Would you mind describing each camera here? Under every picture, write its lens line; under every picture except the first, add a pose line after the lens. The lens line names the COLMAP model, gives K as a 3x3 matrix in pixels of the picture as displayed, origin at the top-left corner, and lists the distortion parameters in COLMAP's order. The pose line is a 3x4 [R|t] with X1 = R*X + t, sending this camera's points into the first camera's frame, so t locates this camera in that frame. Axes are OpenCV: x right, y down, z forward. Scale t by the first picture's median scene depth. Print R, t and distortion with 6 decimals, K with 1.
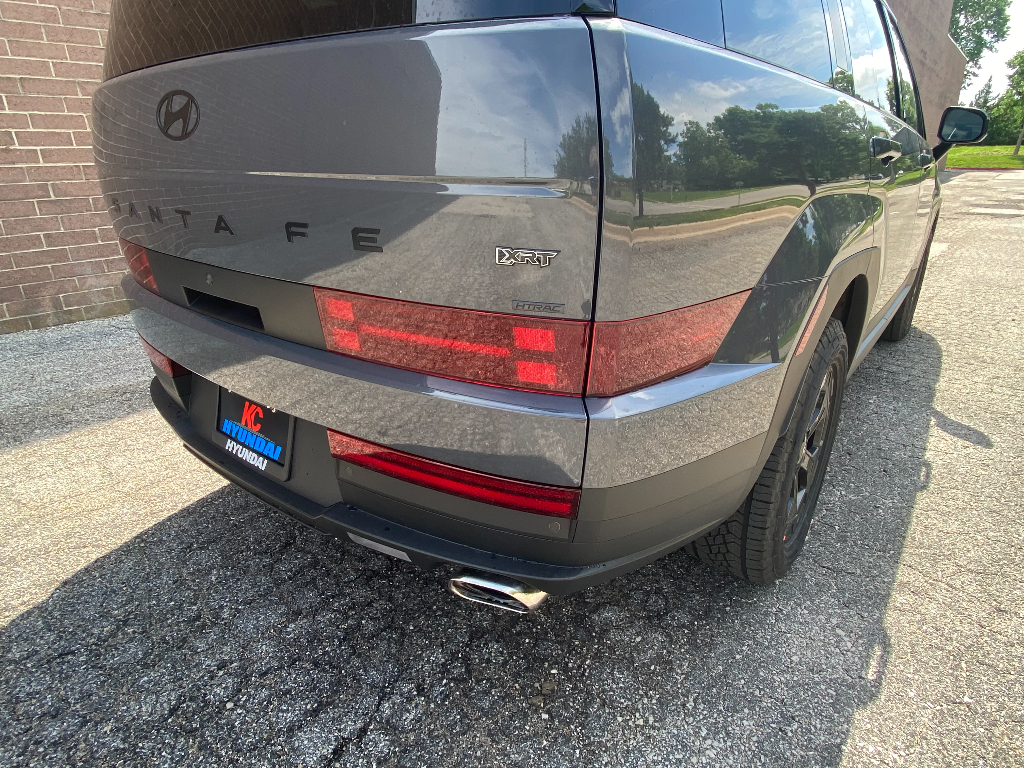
lens RADIAL K [[576.7, 0, 518.8], [0, 576.7, 378.3], [0, 0, 1]] dist [0.024202, -0.013333]
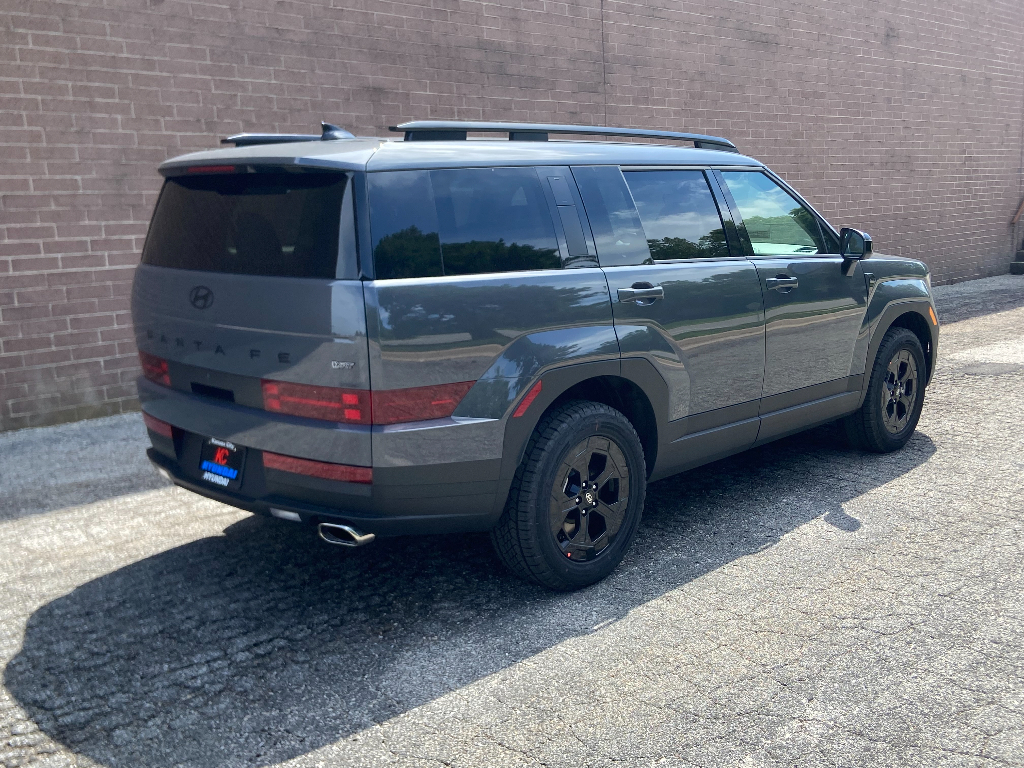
lens RADIAL K [[1037.6, 0, 542.7], [0, 1037.6, 380.8], [0, 0, 1]] dist [0.079759, 0.000000]
pose [[0.996253, 0.000757, -0.086489, 0.611515], [-0.016650, 0.982938, -0.183184, 0.322930], [0.084875, 0.183937, 0.979267, -1.614062]]
